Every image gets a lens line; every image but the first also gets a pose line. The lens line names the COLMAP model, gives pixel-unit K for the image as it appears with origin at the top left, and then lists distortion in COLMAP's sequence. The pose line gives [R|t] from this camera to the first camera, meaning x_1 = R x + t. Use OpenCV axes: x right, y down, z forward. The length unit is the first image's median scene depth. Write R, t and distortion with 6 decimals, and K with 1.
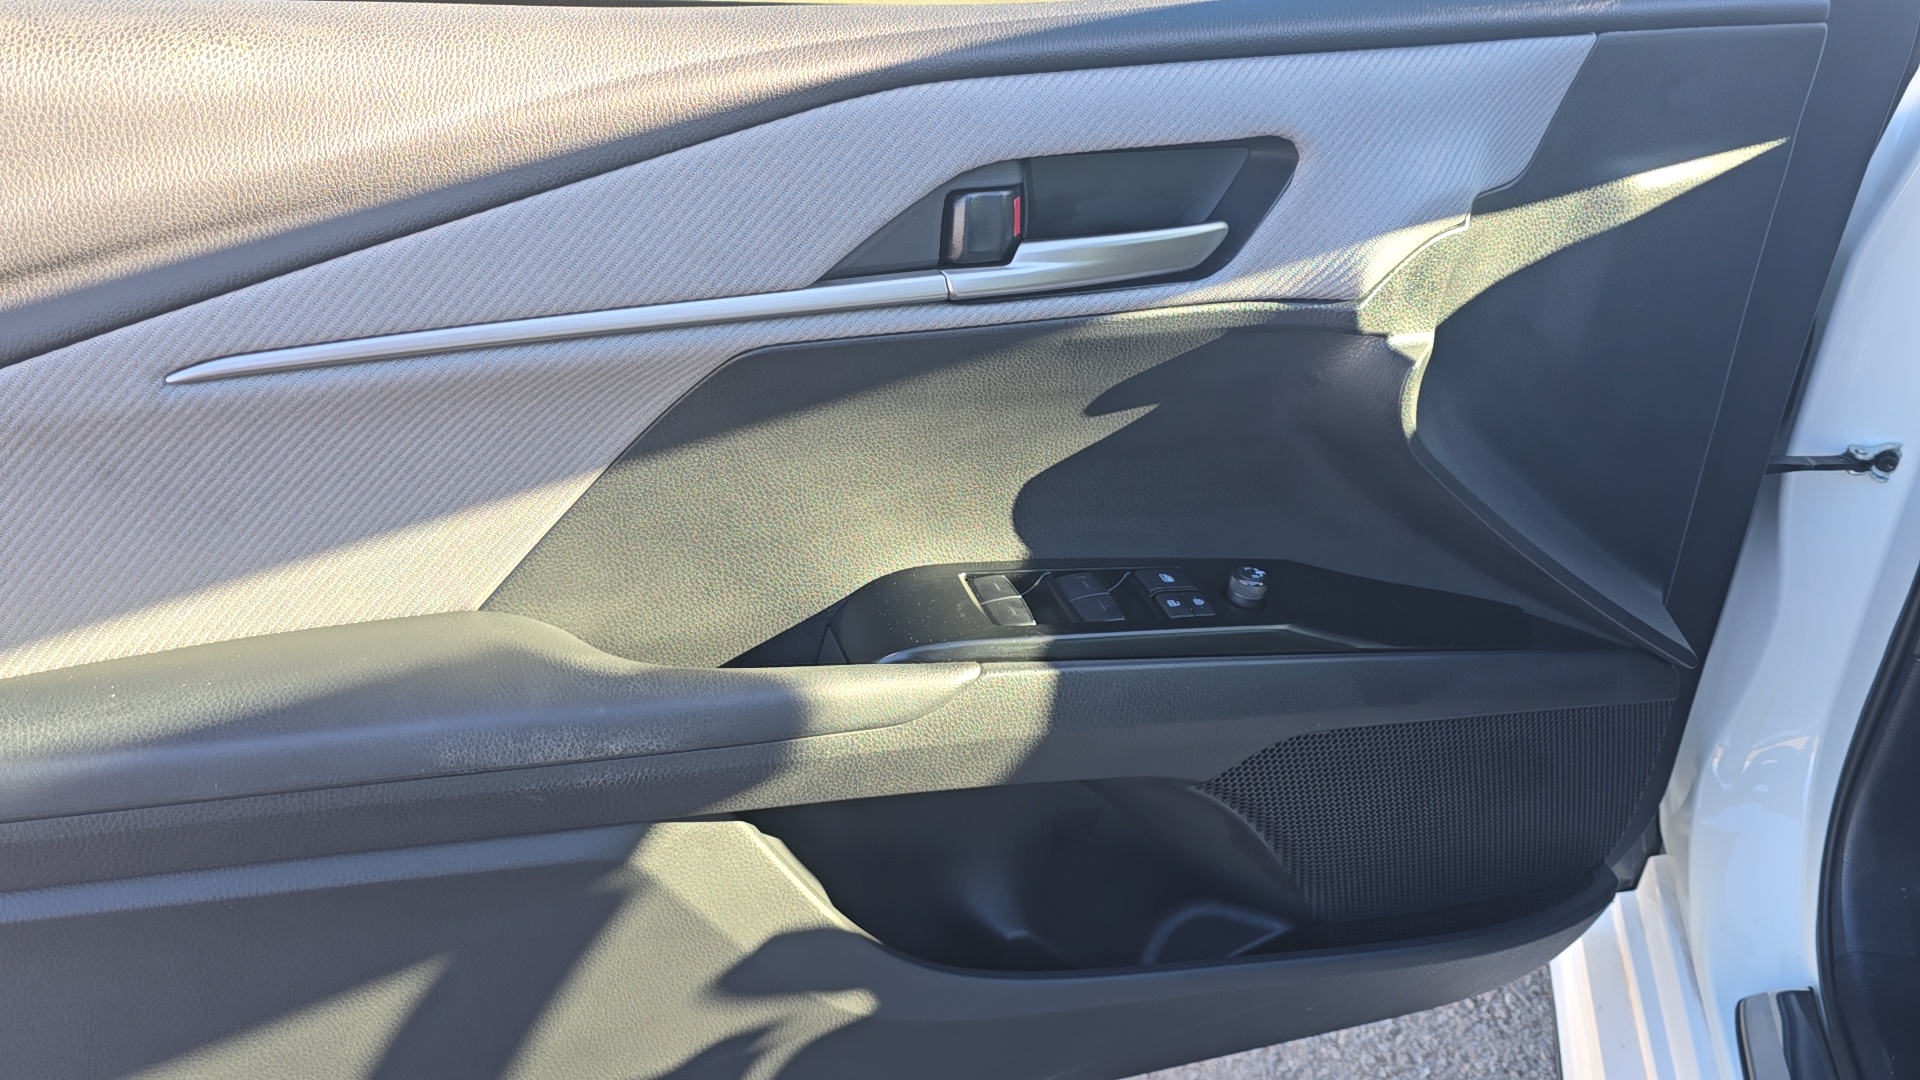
lens RADIAL K [[1606.3, 0, 966.5], [0, 1606.3, 545.4], [0, 0, 1]] dist [-0.011554, 0.006113]
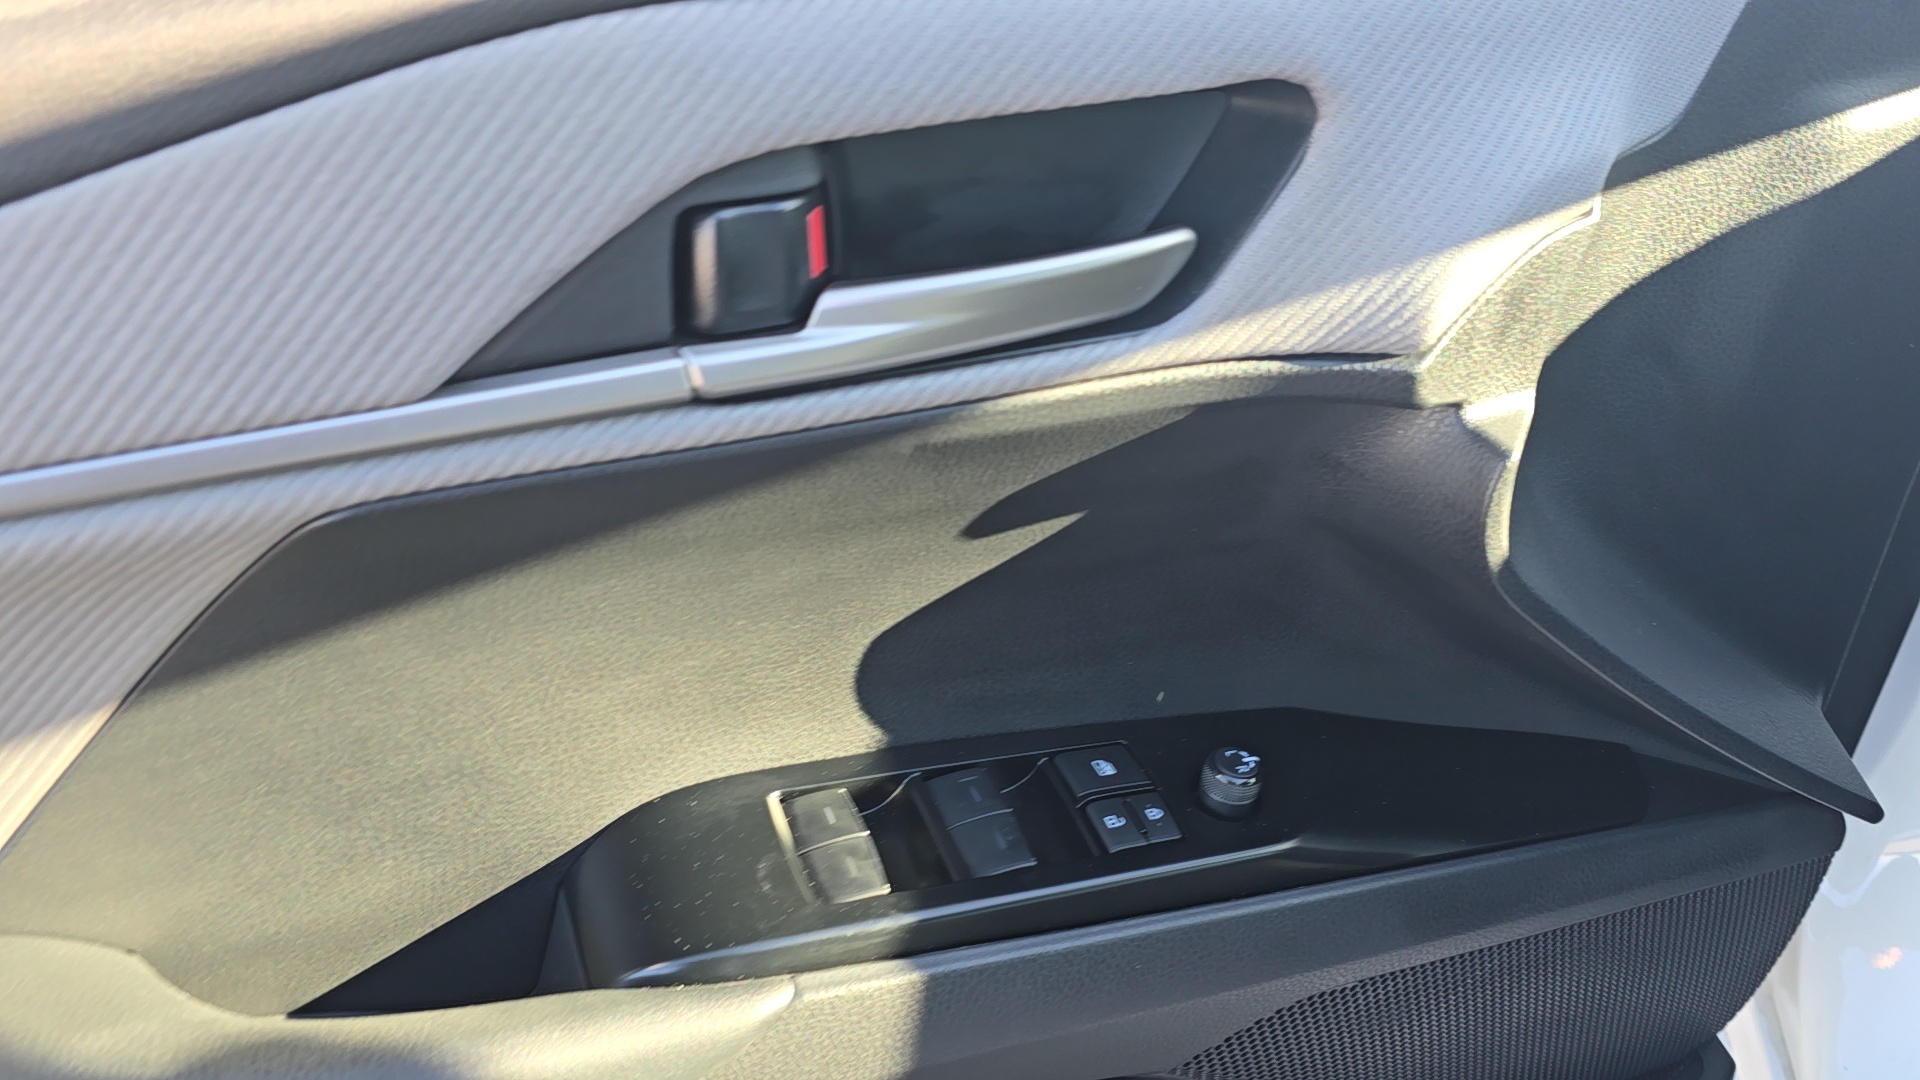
lens RADIAL K [[1606.3, 0, 953.2], [0, 1606.3, 534.2], [0, 0, 1]] dist [-0.011554, 0.006113]
pose [[0.999436, -0.028934, 0.017057, 0.062404], [0.027284, 0.995560, 0.090085, -0.144440], [-0.019588, -0.089569, 0.995788, 0.412407]]
